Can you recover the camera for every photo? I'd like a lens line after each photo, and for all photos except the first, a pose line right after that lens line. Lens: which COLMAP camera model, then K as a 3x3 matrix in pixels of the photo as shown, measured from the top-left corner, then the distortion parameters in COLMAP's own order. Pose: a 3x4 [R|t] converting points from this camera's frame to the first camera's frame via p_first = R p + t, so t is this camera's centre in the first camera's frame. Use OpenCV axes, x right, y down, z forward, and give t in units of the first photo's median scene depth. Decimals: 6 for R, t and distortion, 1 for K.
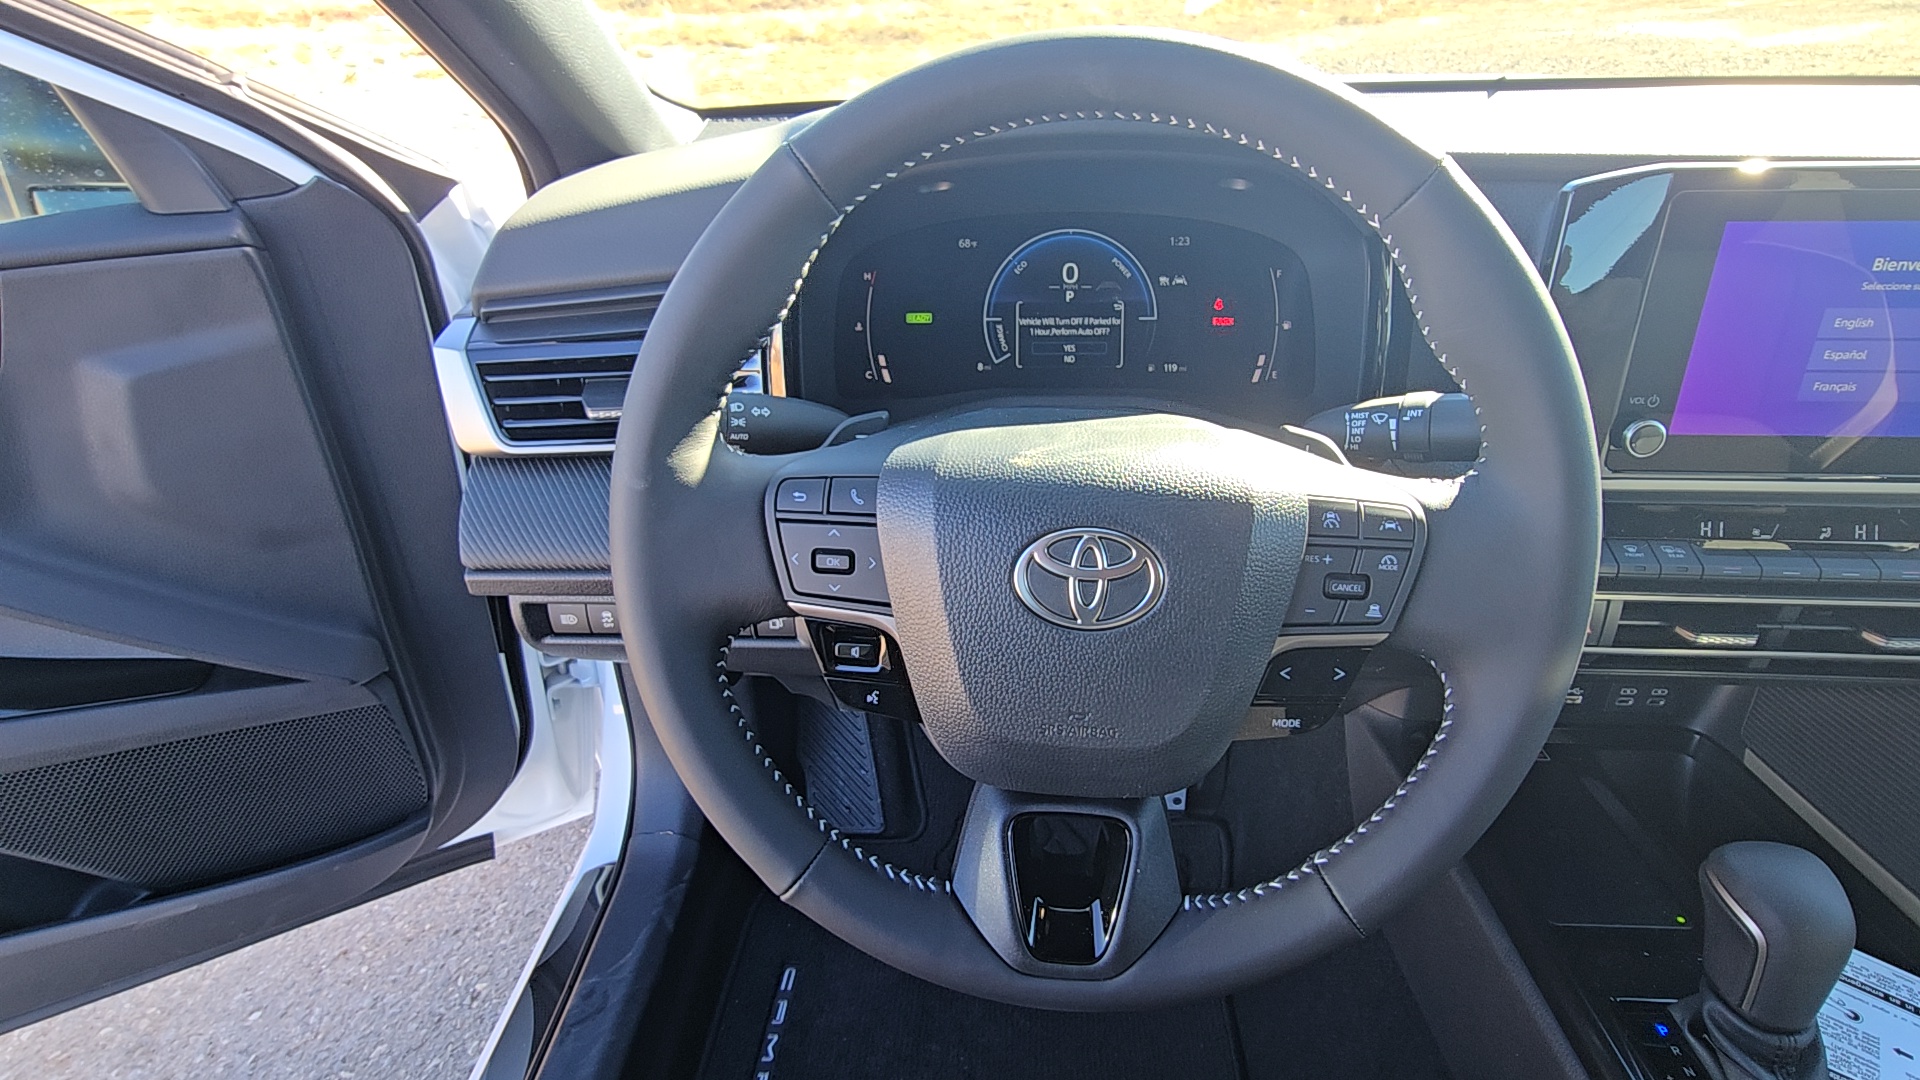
lens RADIAL K [[978.5, 0, 976.9], [0, 978.5, 547.7], [0, 0, 1]] dist [0.005273, -0.008455]
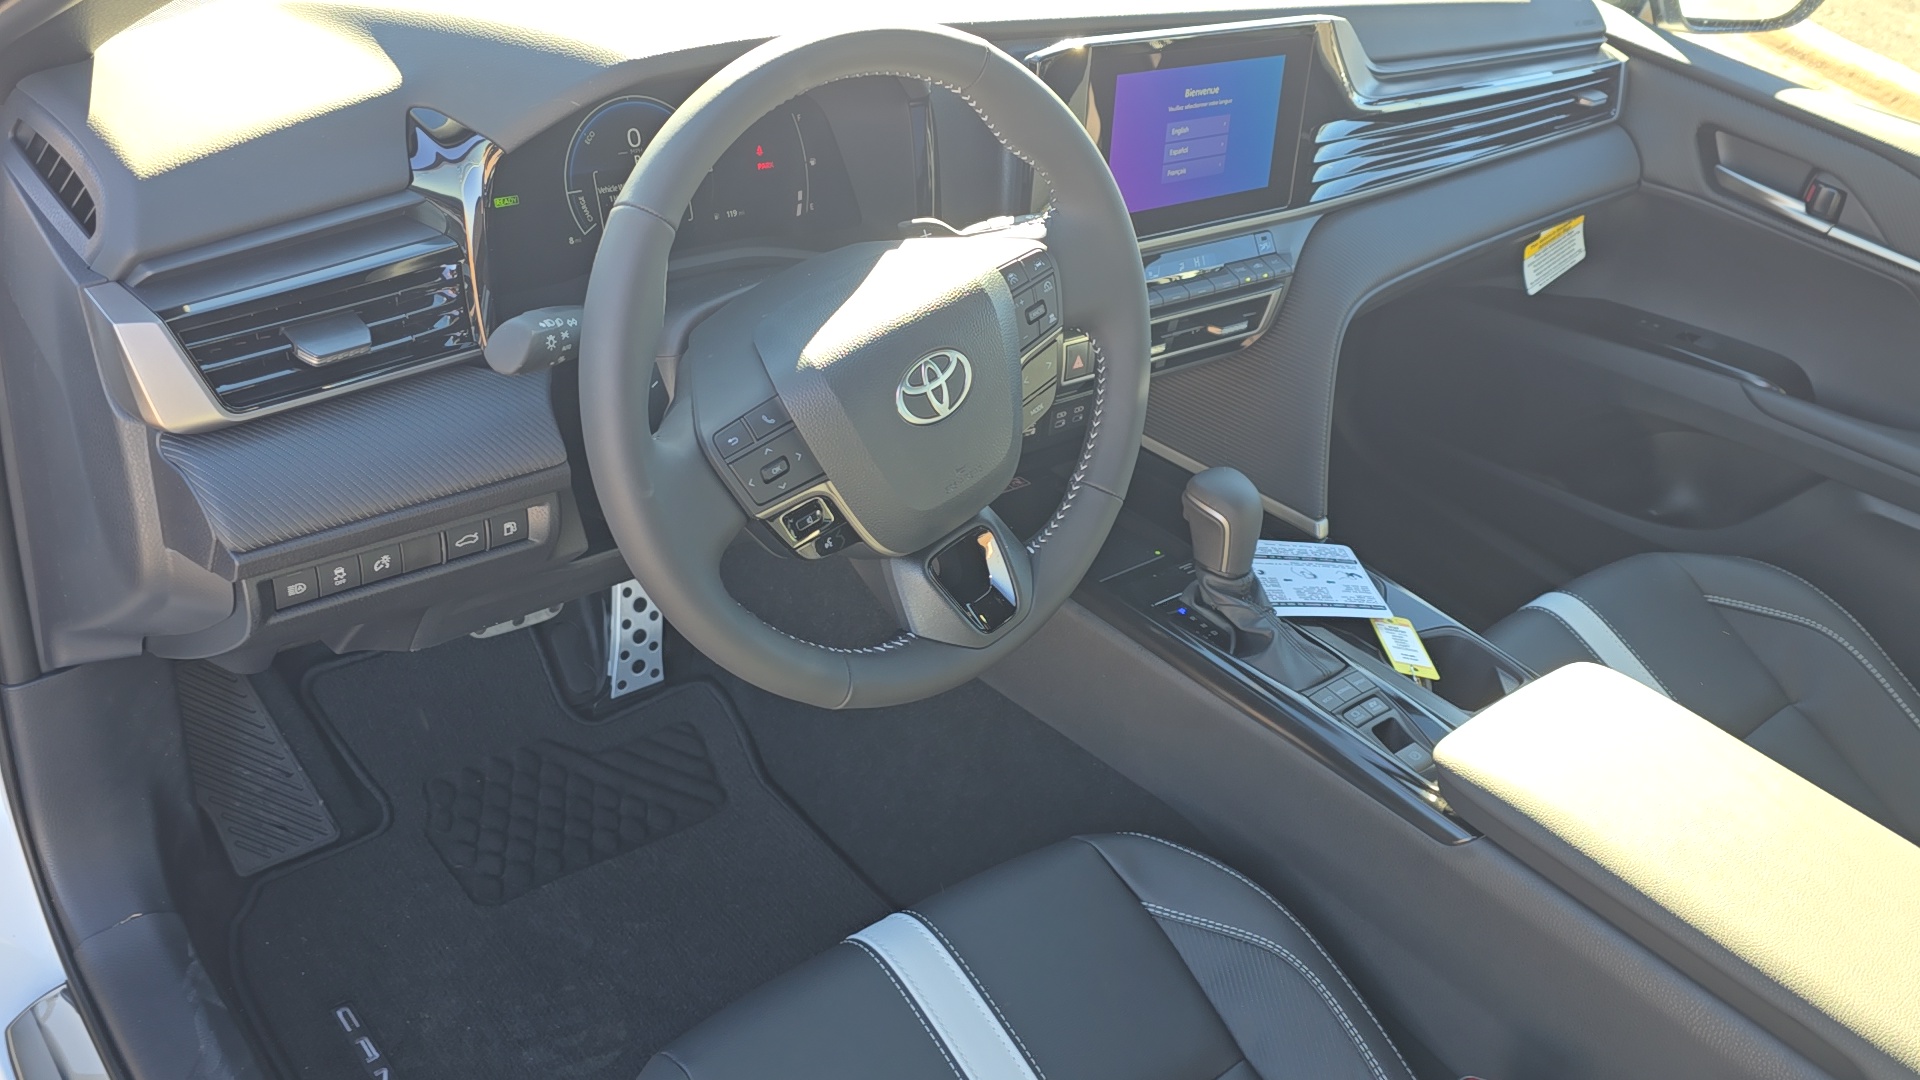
lens RADIAL K [[1613.8, 0, 959.4], [0, 1613.8, 550.3], [0, 0, 1]] dist [-0.009381, 0.000726]
pose [[0.724429, -0.279275, 0.630244, -1.119783], [0.215492, 0.960186, 0.177784, -0.117547], [-0.654802, 0.007021, 0.755768, -0.676129]]
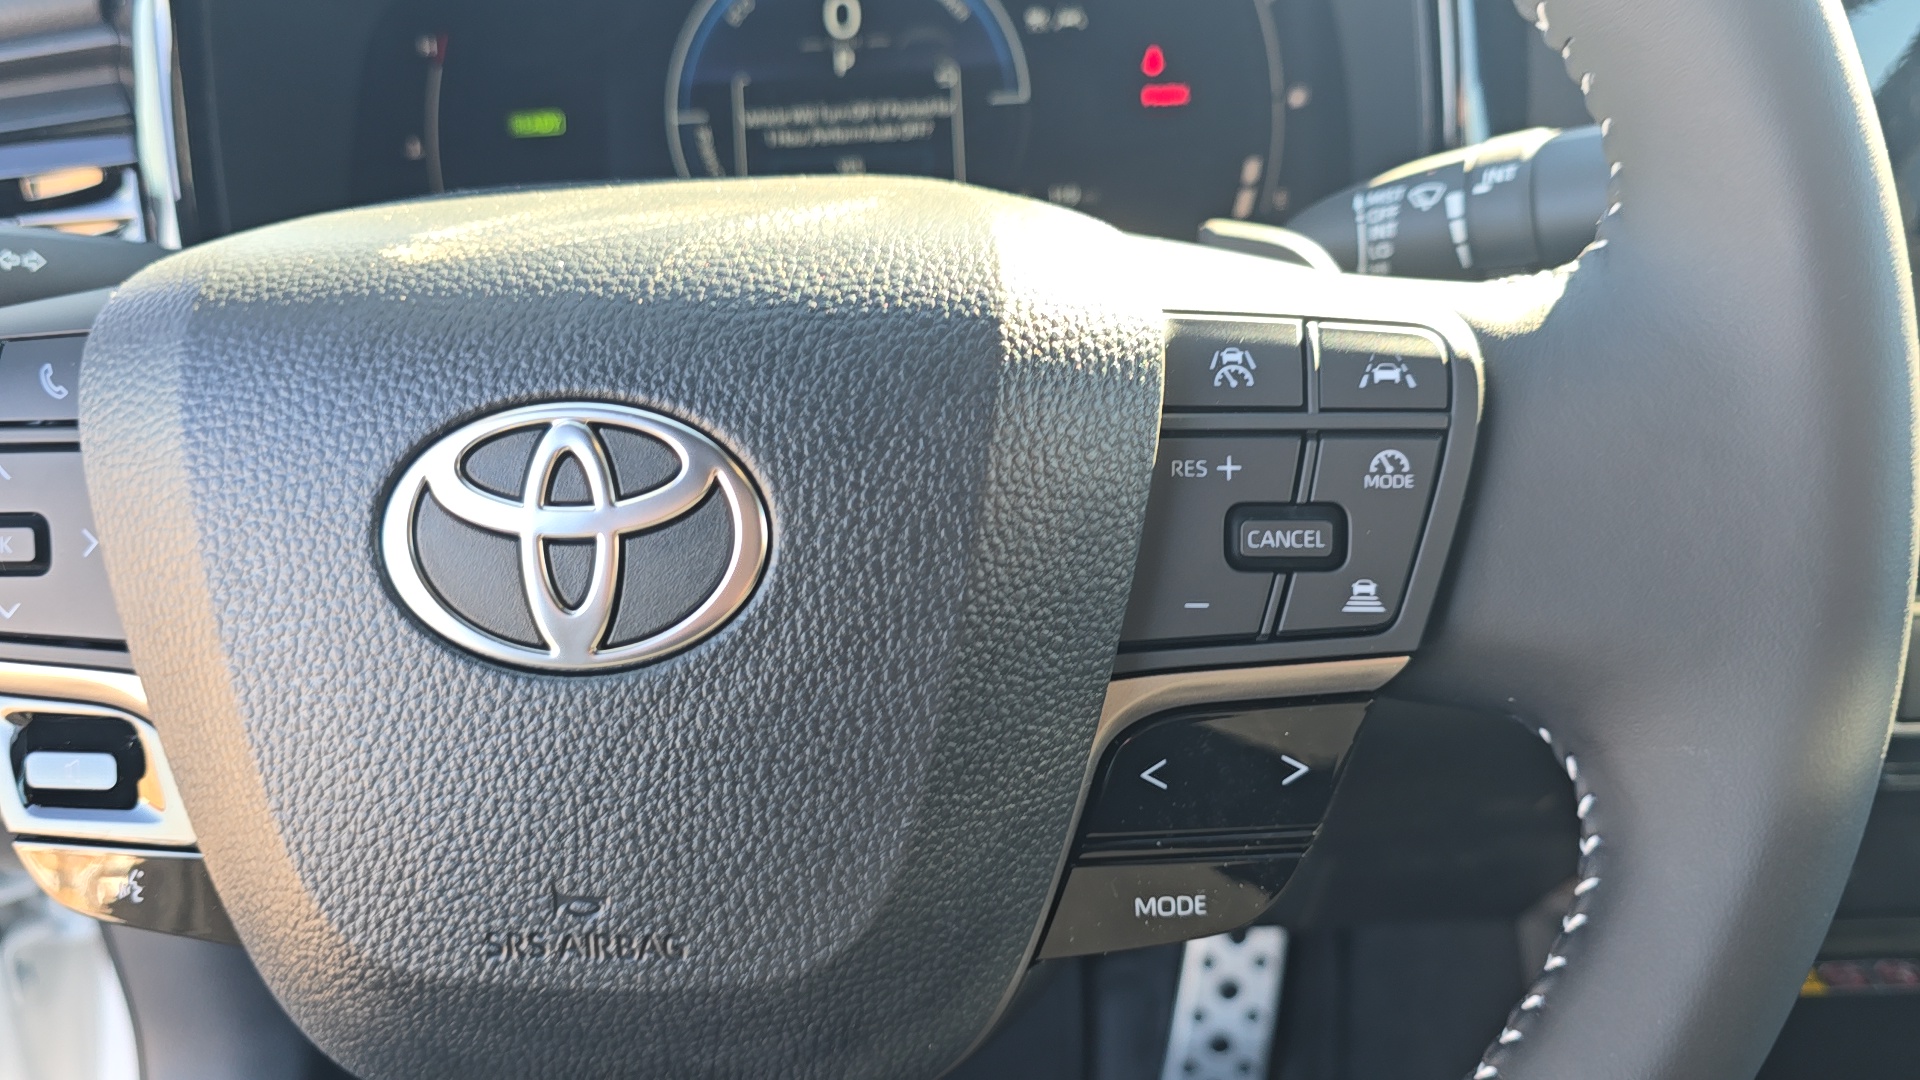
lens RADIAL K [[1613.8, 0, 996.1], [0, 1613.8, 546.2], [0, 0, 1]] dist [-0.009381, 0.000726]
pose [[0.998455, -0.052200, -0.019071, 0.226181], [0.050182, 0.994284, -0.094238, 0.080301], [0.023881, 0.093135, 0.995367, 0.297227]]
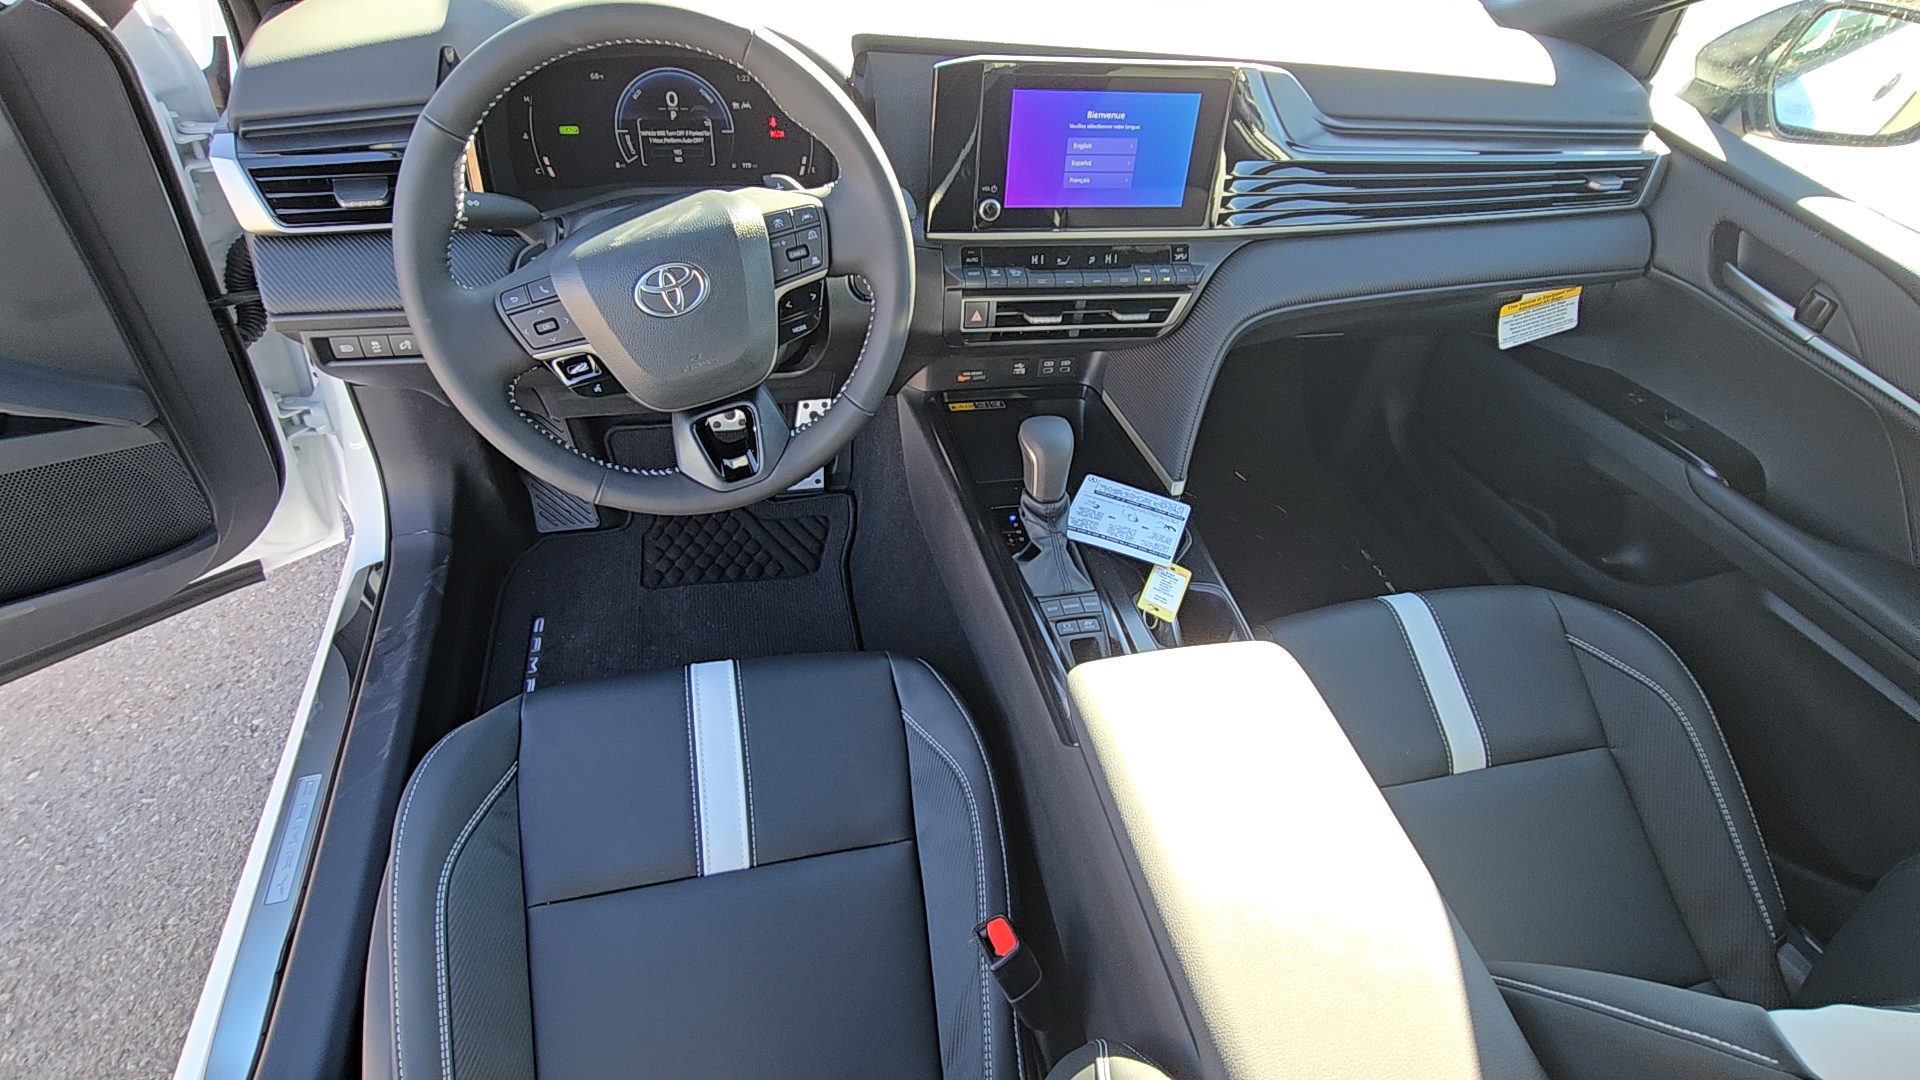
lens RADIAL K [[978.5, 0, 984.3], [0, 978.5, 551.7], [0, 0, 1]] dist [0.005273, -0.008455]
pose [[0.959560, -0.108457, 0.259772, 0.117597], [0.047222, 0.971741, 0.231278, 0.093198], [-0.277515, -0.209658, 0.937565, -0.912176]]
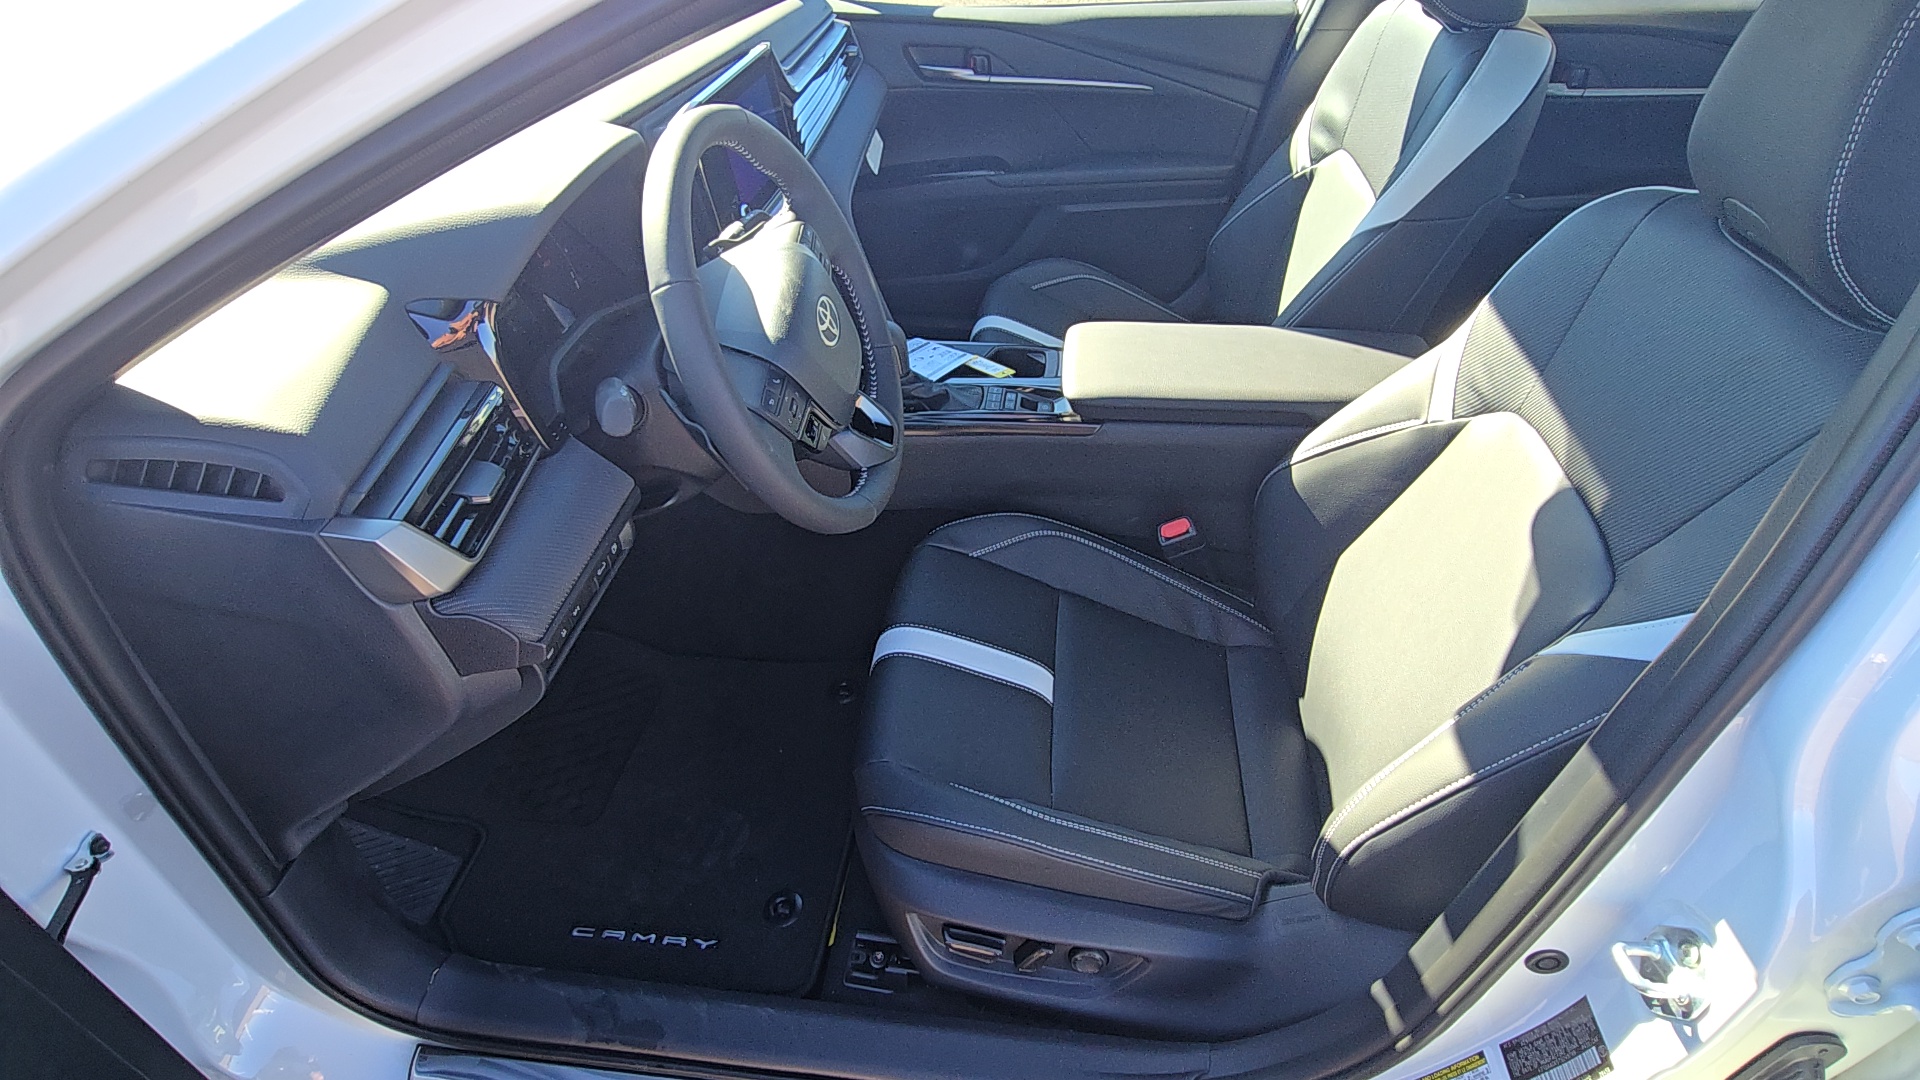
lens RADIAL K [[978.5, 0, 966.6], [0, 978.5, 555.6], [0, 0, 1]] dist [0.005273, -0.008455]
pose [[0.057540, -0.625162, 0.778371, -1.606303], [0.512409, 0.687626, 0.514400, -0.483151], [-0.856811, 0.369246, 0.359905, 0.026611]]
